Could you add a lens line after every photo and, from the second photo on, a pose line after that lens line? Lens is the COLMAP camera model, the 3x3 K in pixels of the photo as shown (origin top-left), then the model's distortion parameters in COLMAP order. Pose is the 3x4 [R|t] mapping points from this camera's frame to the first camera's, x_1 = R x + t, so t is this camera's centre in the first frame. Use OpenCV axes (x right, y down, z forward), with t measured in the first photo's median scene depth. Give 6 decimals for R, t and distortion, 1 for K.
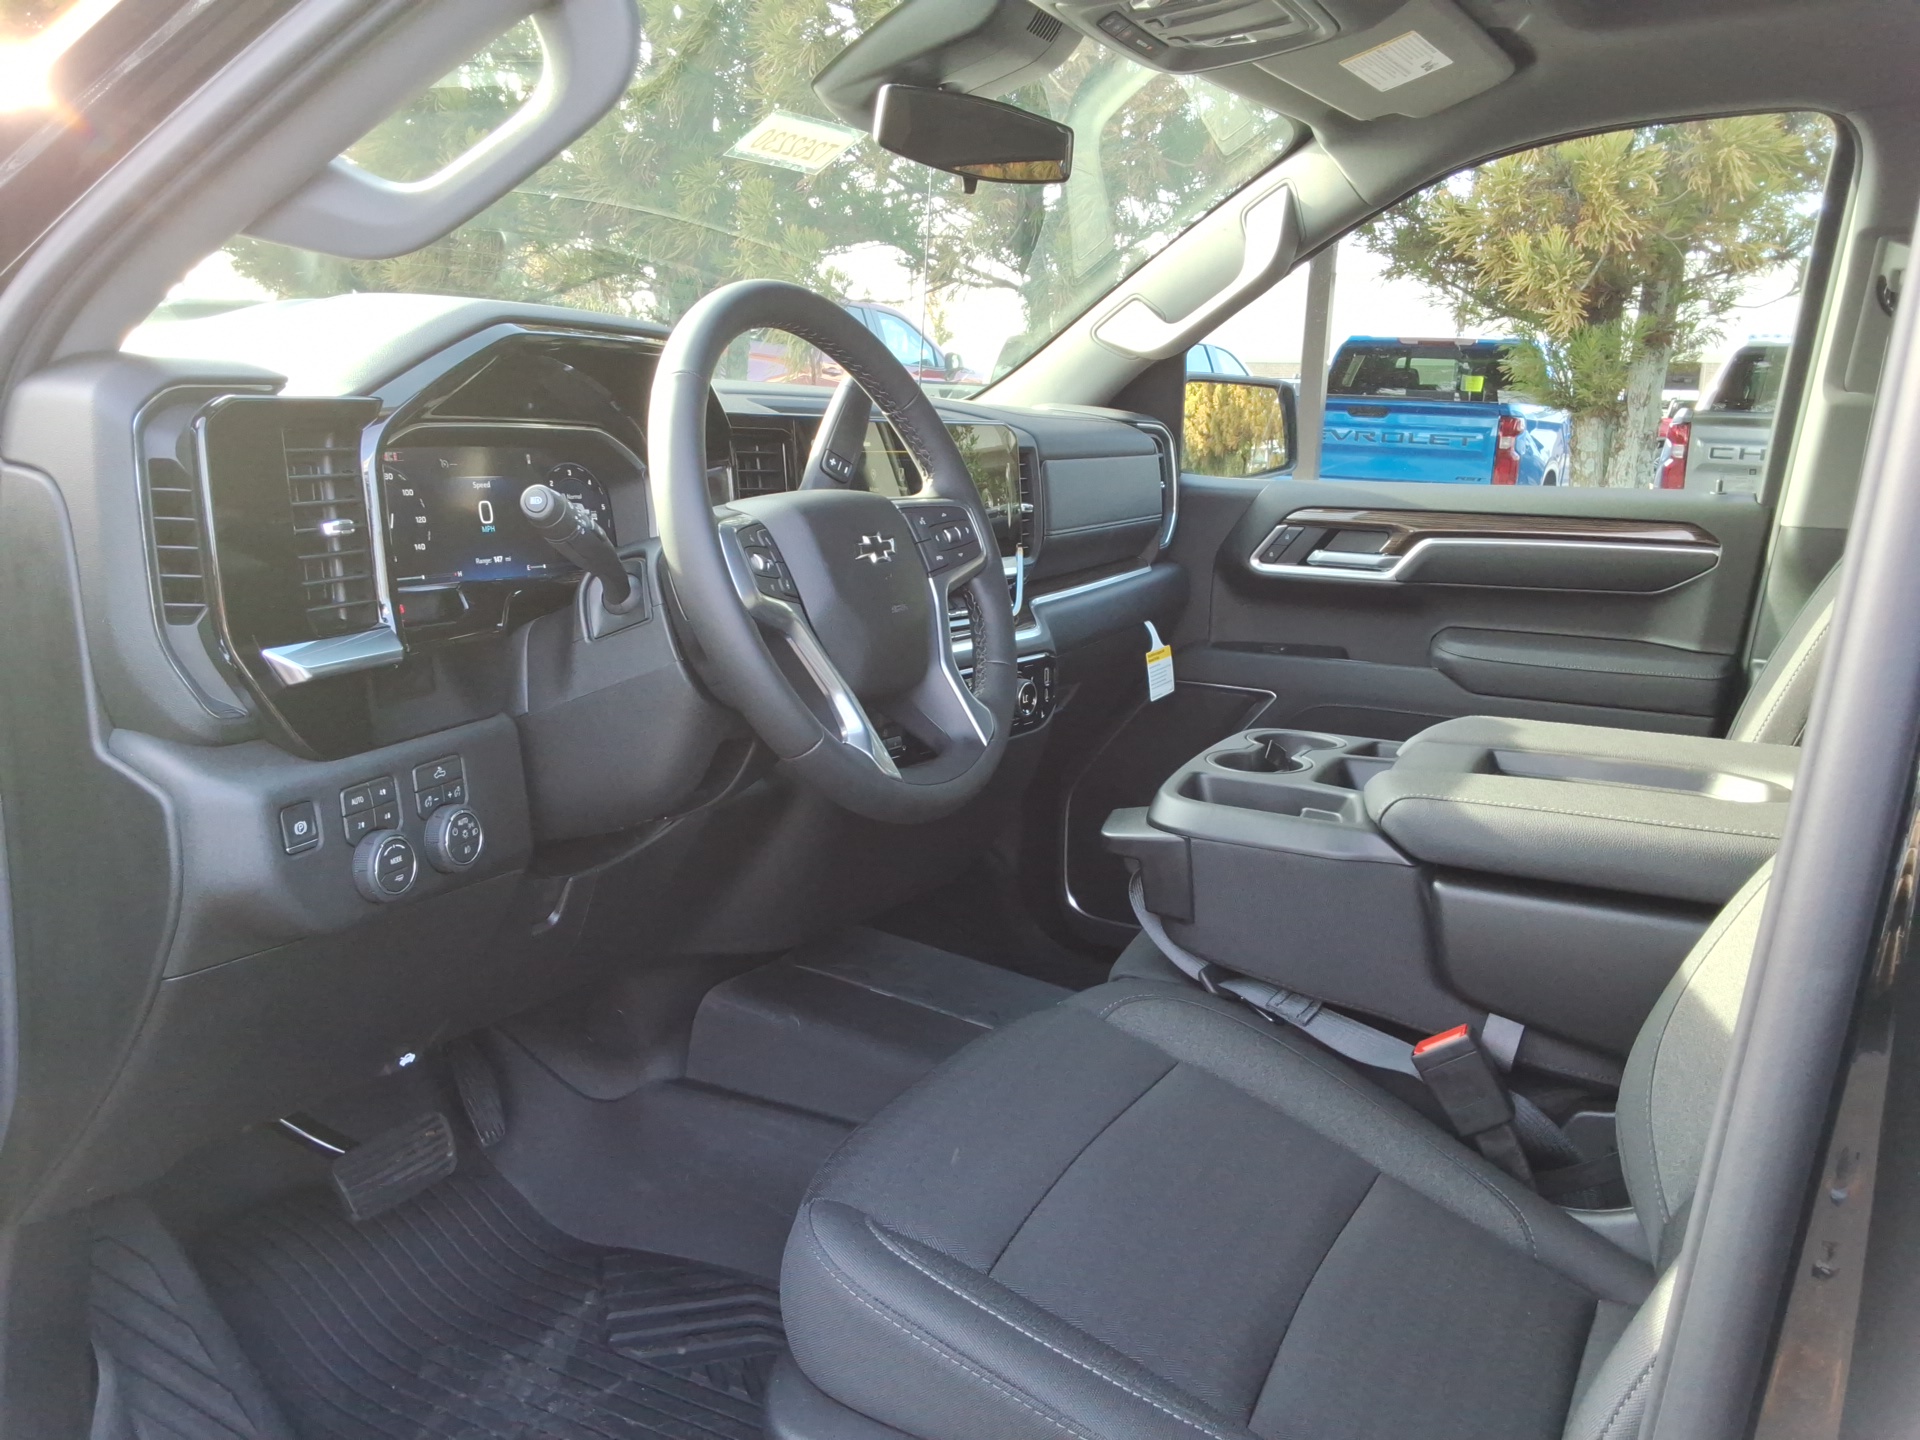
lens RADIAL K [[1533.1, 0, 972.9], [0, 1533.1, 717.9], [0, 0, 1]] dist [0.099697, -0.154393]
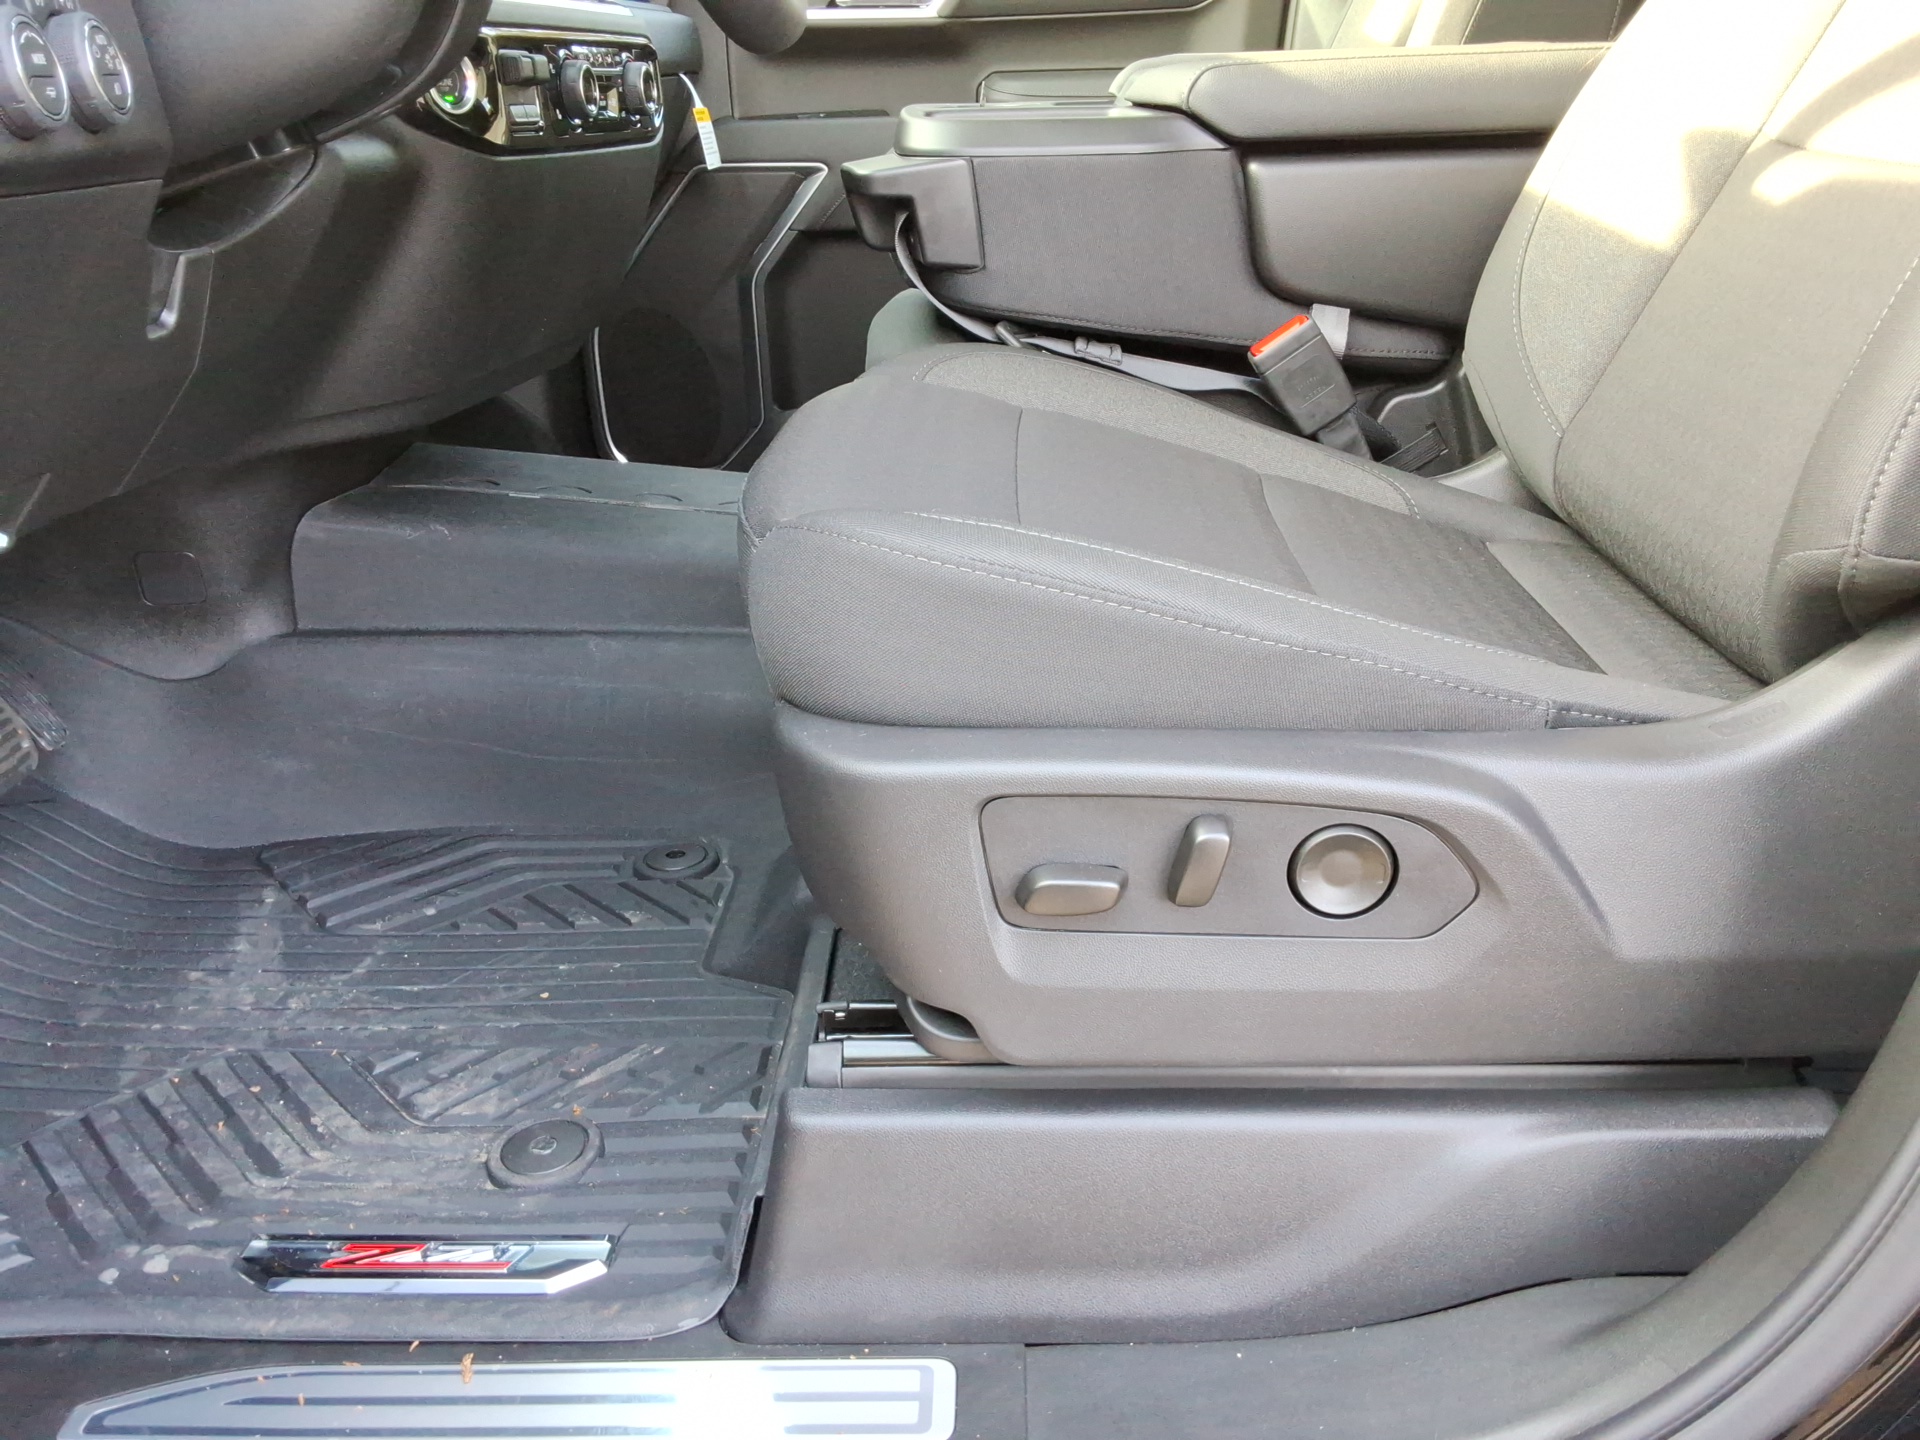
lens RADIAL K [[1533.1, 0, 949.8], [0, 1533.1, 724.9], [0, 0, 1]] dist [0.099697, -0.154393]
pose [[0.902327, -0.204680, 0.379358, -0.252834], [0.126462, 0.967048, 0.220967, 0.190655], [-0.412085, -0.151410, 0.898477, 0.209982]]
